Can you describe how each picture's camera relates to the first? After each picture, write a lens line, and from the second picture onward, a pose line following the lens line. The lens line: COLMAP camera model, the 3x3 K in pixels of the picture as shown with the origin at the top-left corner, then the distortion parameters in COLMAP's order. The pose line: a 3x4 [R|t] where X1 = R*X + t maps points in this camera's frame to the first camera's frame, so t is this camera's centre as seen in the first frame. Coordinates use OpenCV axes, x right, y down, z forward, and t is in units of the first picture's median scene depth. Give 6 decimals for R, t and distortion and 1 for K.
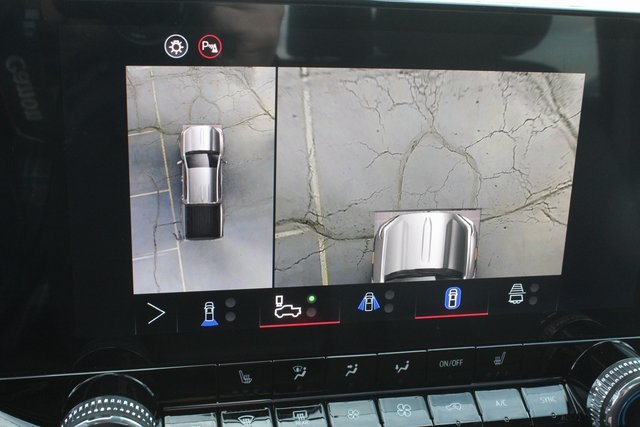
lens RADIAL K [[825.6, 0, 319.5], [0, 825.6, 217.0], [0, 0, 1]] dist [-0.040499, 0.000000]
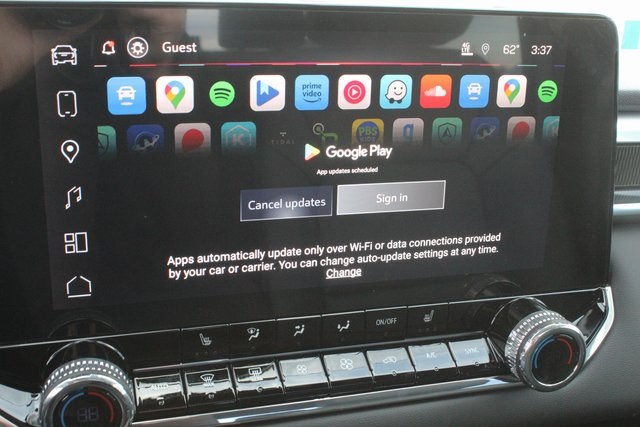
lens RADIAL K [[825.6, 0, 323.3], [0, 825.6, 211.6], [0, 0, 1]] dist [-0.040499, 0.000000]
pose [[0.996174, -0.030376, 0.081947, -0.015915], [0.029855, 0.999526, 0.007576, 0.015074], [-0.082138, -0.005101, 0.996608, -0.128784]]
